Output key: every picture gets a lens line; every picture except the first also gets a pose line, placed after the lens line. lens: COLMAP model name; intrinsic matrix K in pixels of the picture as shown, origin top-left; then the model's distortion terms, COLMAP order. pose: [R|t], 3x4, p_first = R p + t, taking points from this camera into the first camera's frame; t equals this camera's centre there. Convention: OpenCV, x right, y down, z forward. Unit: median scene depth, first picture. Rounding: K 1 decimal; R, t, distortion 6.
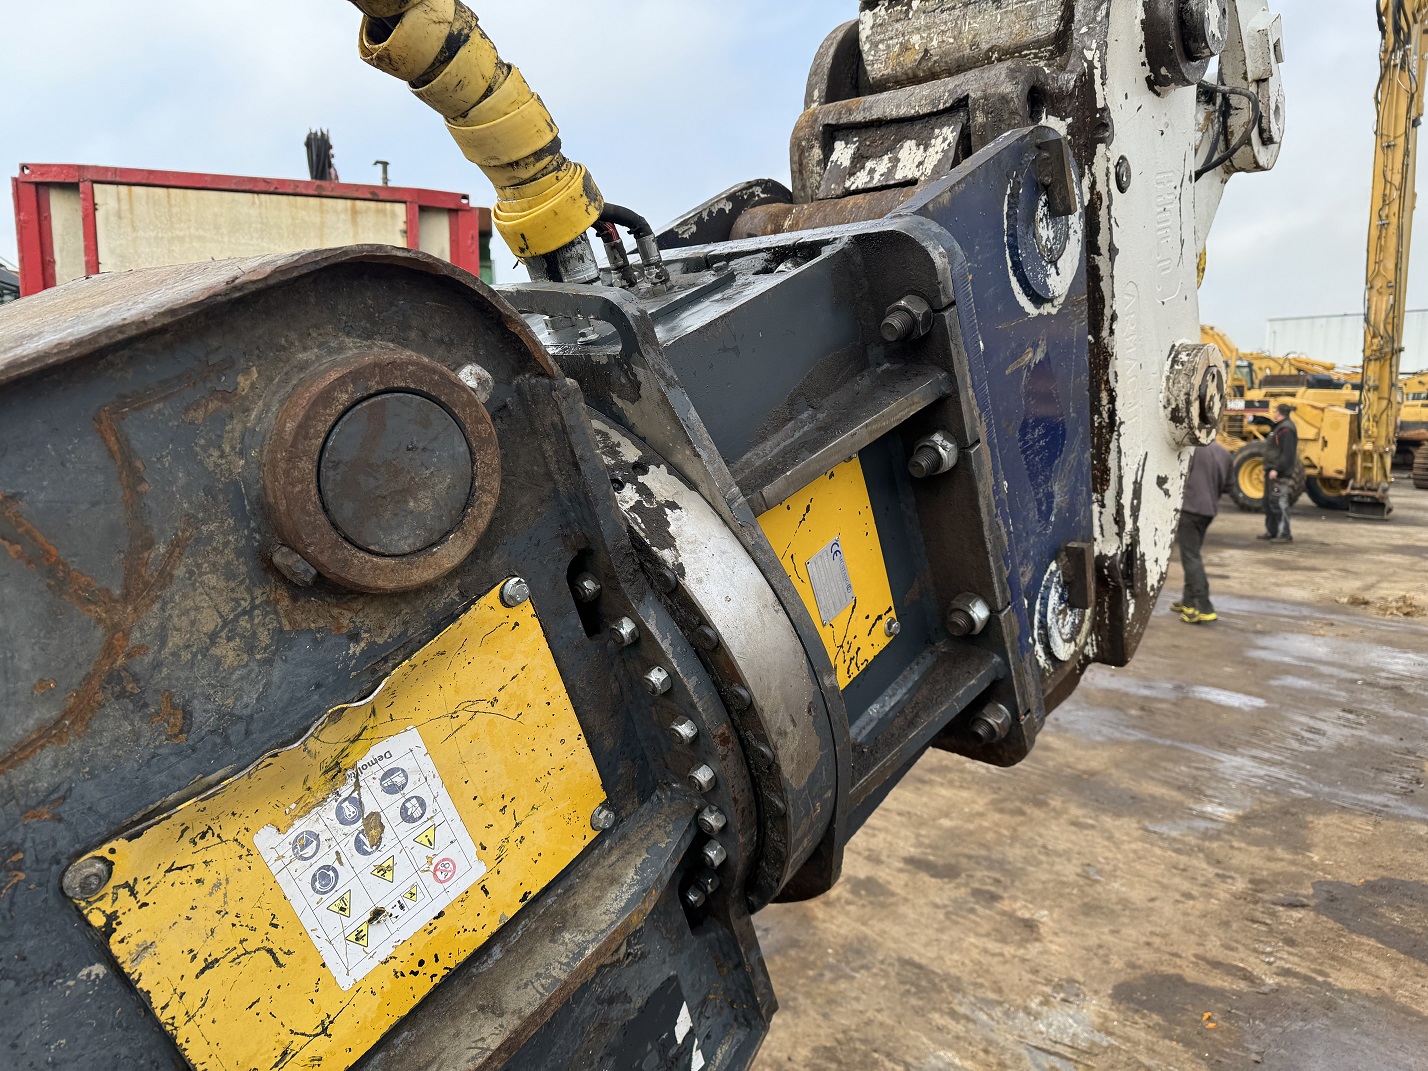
lens RADIAL K [[1012.5, 0, 721.7], [0, 1012.5, 554.1], [0, 0, 1]] dist [0.042243, -0.061053]
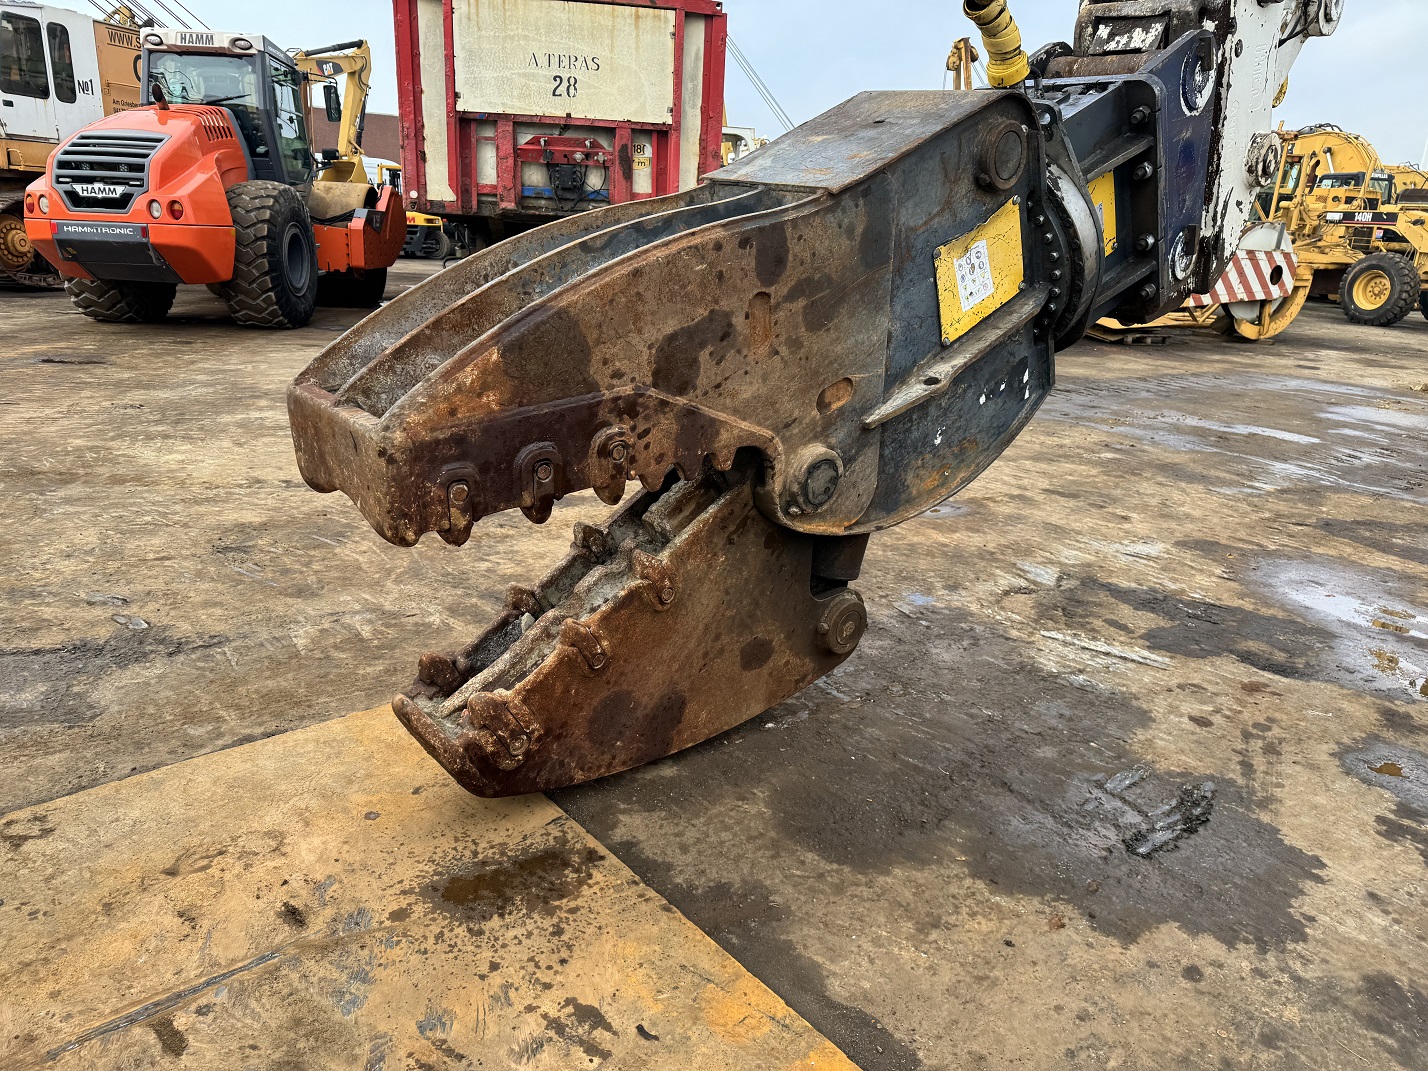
lens RADIAL K [[998.2, 0, 716.0], [0, 998.2, 544.6], [0, 0, 1]] dist [0.039130, -0.040984]
pose [[0.994372, 0.068152, -0.081111, -0.430593], [-0.052363, 0.981729, 0.182935, 0.304520], [0.092096, -0.177659, 0.979773, -1.283888]]
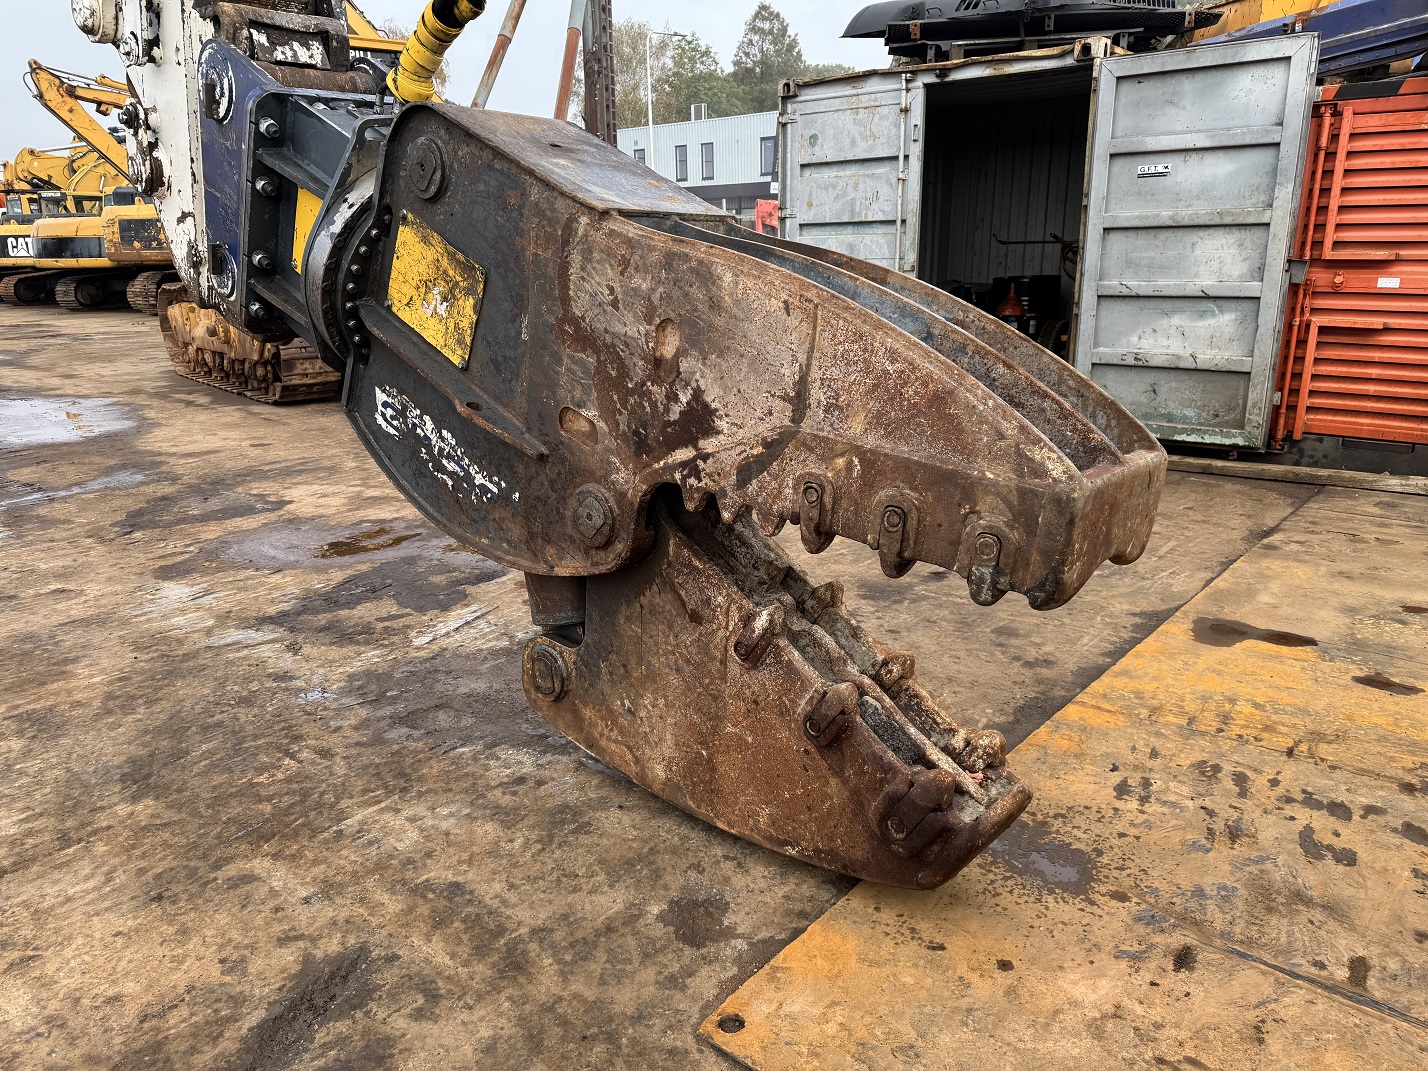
lens RADIAL K [[998.2, 0, 716.0], [0, 998.2, 544.6], [0, 0, 1]] dist [0.039130, -0.040984]
pose [[-0.043456, -0.309362, 0.949951, -2.052426], [0.159747, 0.936464, 0.312277, 0.054842], [-0.986201, 0.165322, 0.008725, 0.319925]]
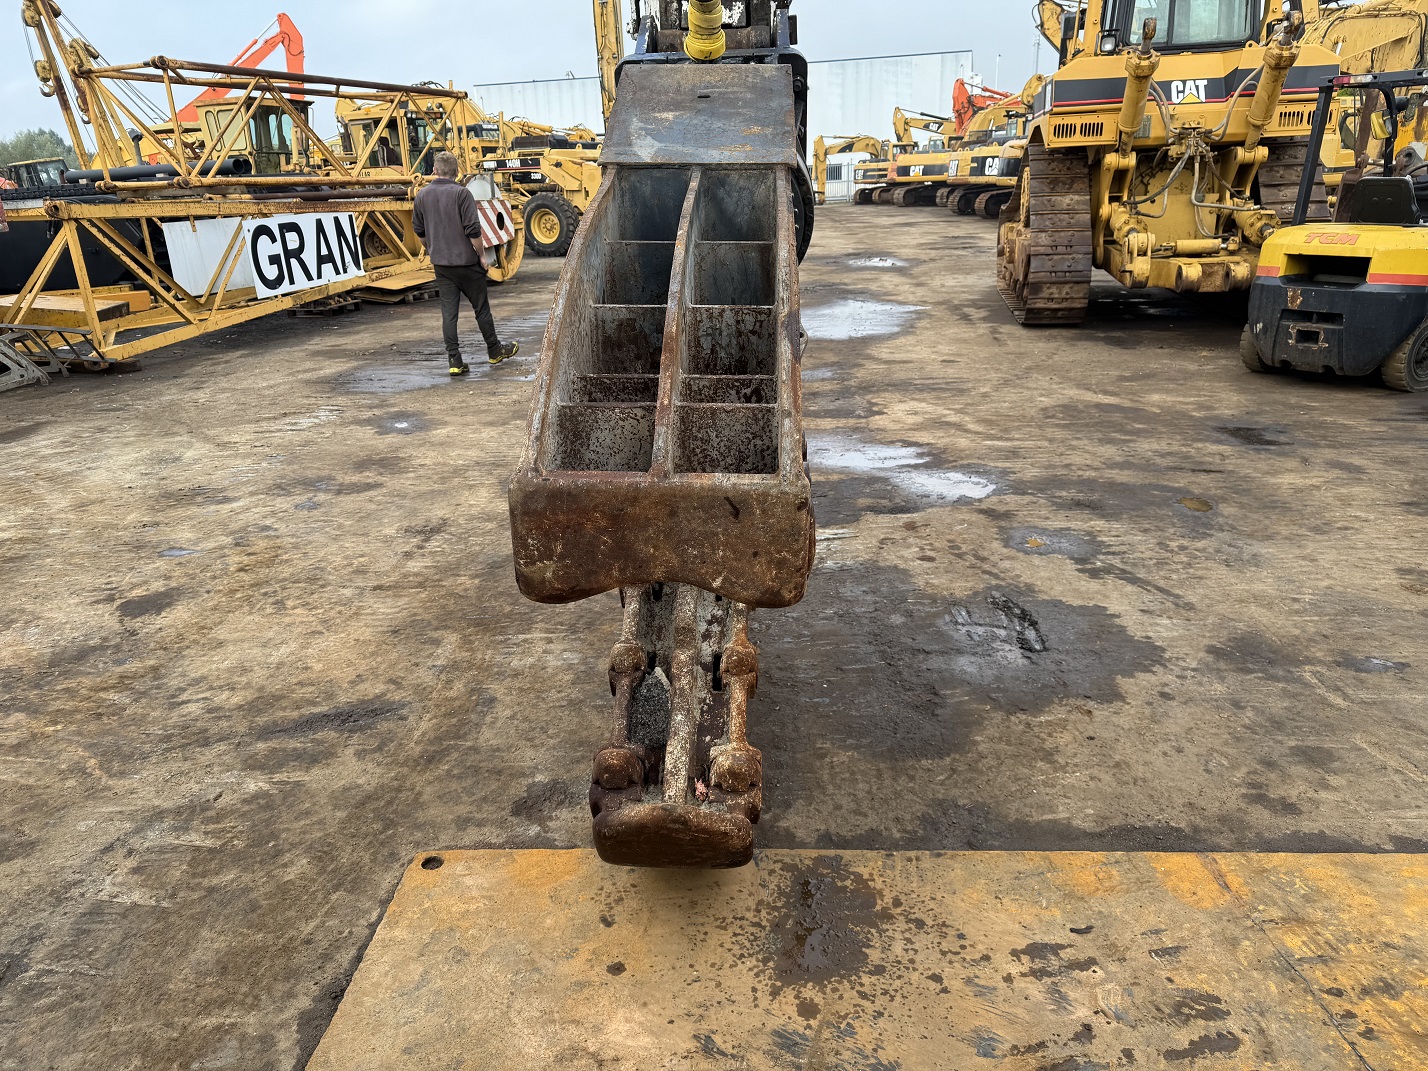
lens RADIAL K [[998.2, 0, 716.0], [0, 998.2, 544.6], [0, 0, 1]] dist [0.039130, -0.040984]
pose [[0.755074, -0.263478, 0.600368, -1.539807], [0.136701, 0.958841, 0.248871, 0.220849], [-0.641230, -0.105845, 0.760014, -0.886374]]
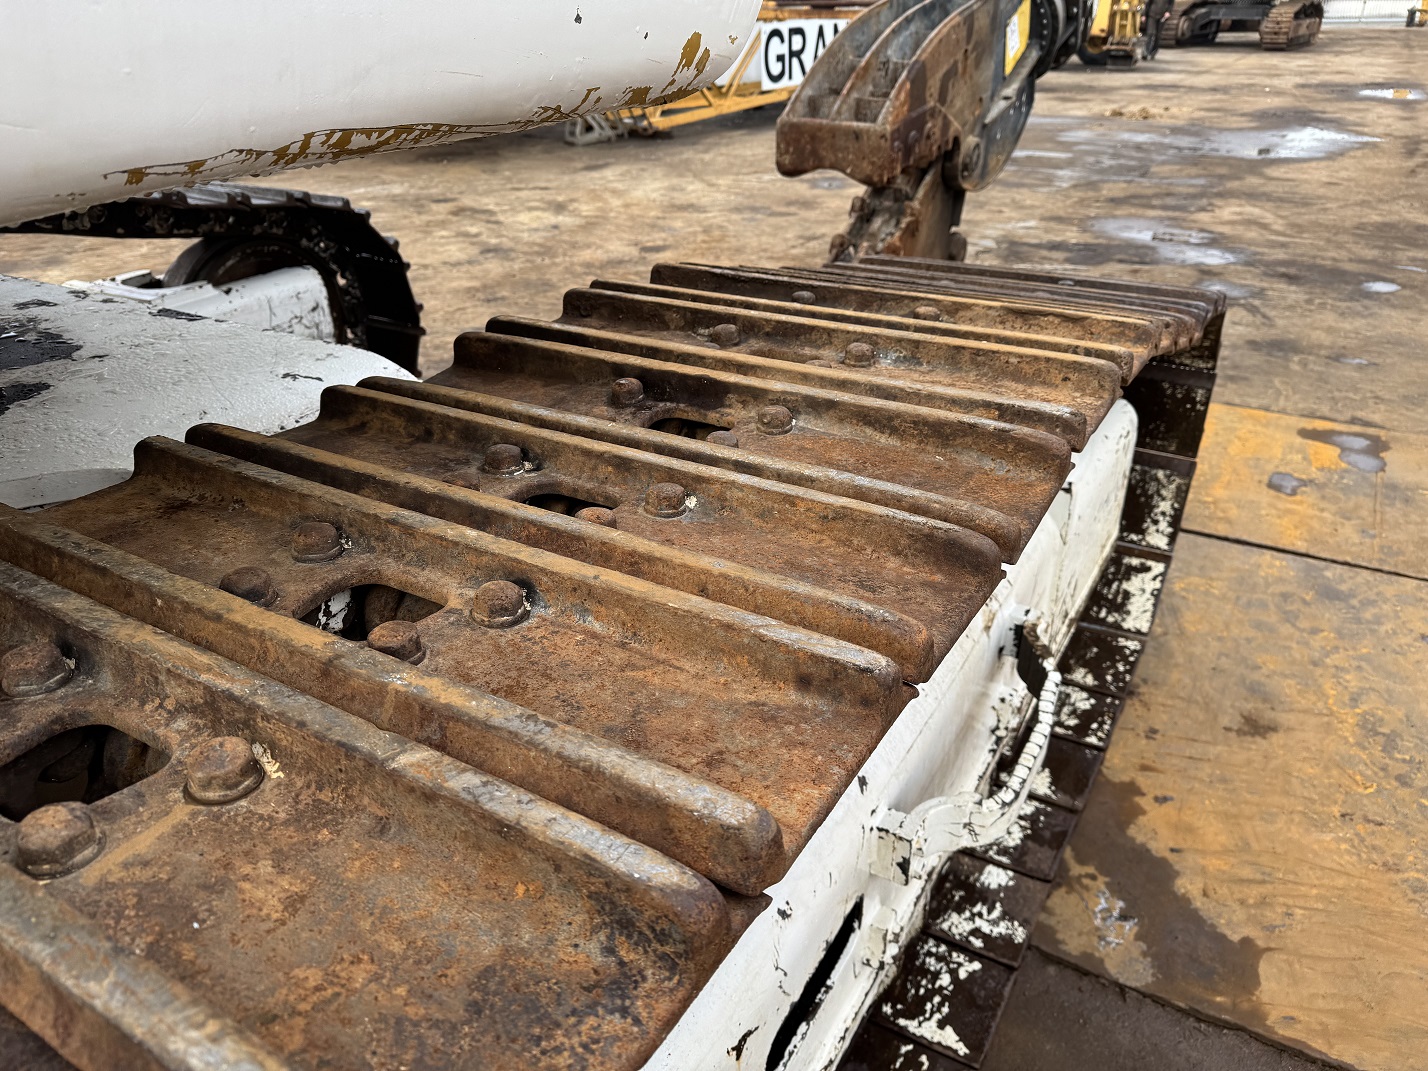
lens RADIAL K [[1012.5, 0, 721.7], [0, 1012.5, 554.1], [0, 0, 1]] dist [0.042243, -0.061053]
pose [[0.972125, -0.136151, 0.190882, -1.898795], [0.060468, 0.932169, 0.356936, 0.460650], [-0.226531, -0.335445, 0.914418, -2.773173]]
